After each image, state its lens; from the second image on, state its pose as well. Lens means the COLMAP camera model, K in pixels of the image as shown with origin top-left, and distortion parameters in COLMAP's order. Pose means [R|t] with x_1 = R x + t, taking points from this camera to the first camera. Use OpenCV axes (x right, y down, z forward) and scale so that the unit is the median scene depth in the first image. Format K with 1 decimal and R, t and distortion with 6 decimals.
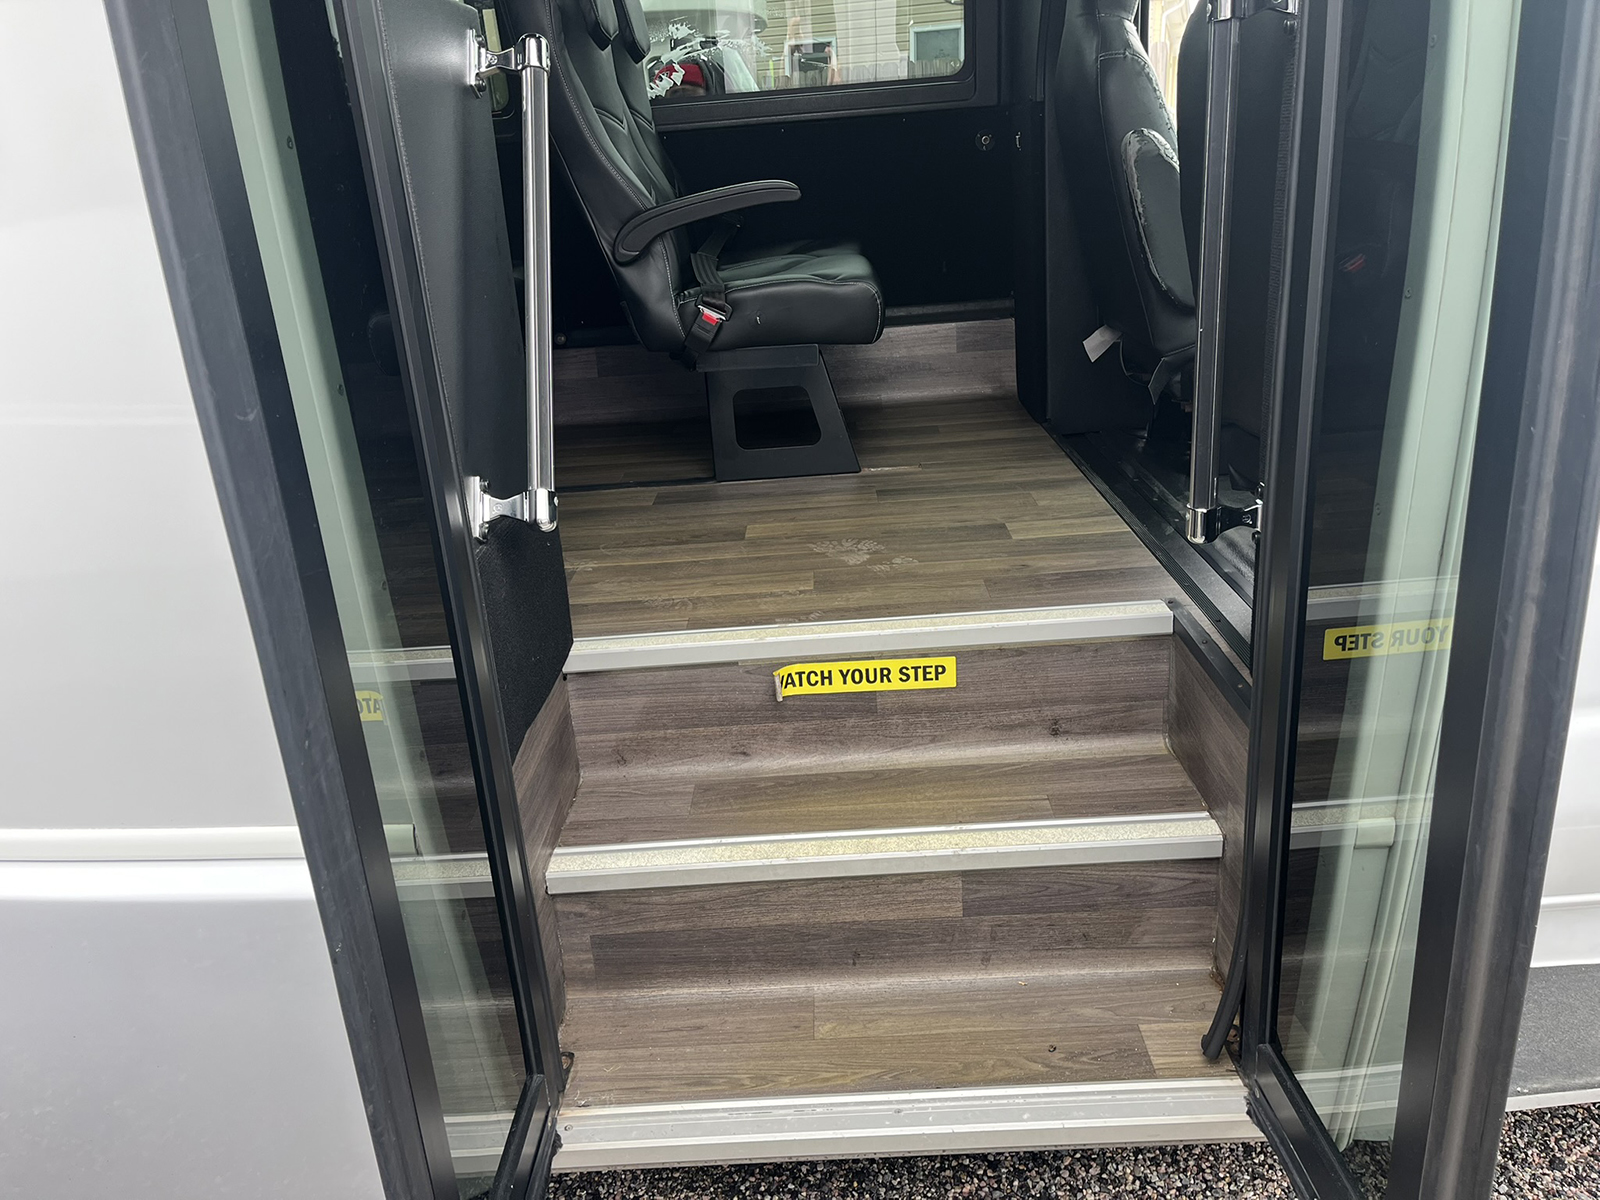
lens RADIAL K [[1199.8, 0, 797.7], [0, 1199.8, 611.4], [0, 0, 1]] dist [0.040468, -0.000763]
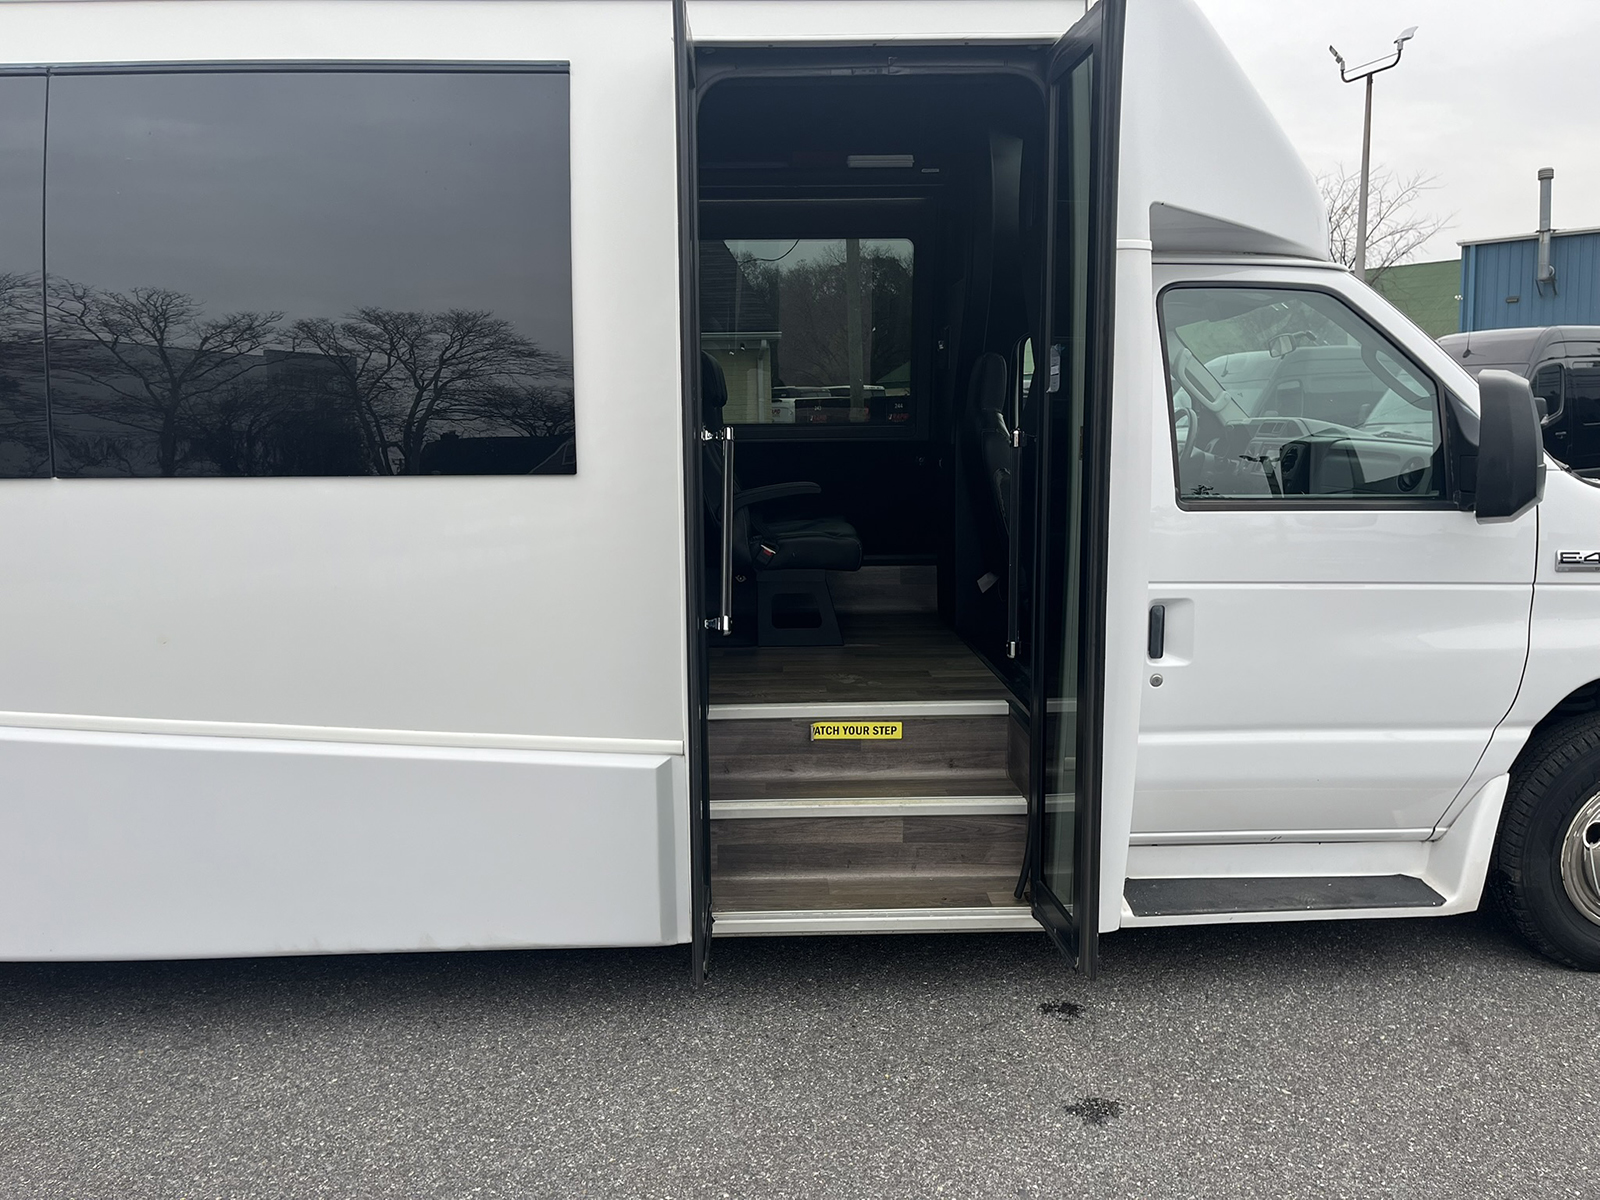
lens RADIAL K [[1199.8, 0, 797.2], [0, 1199.8, 592.9], [0, 0, 1]] dist [0.040468, -0.000763]
pose [[0.996863, 0.058368, 0.053456, -0.157060], [-0.045245, 0.974407, -0.220189, 0.270515], [-0.064940, 0.217079, 0.973992, -0.953470]]
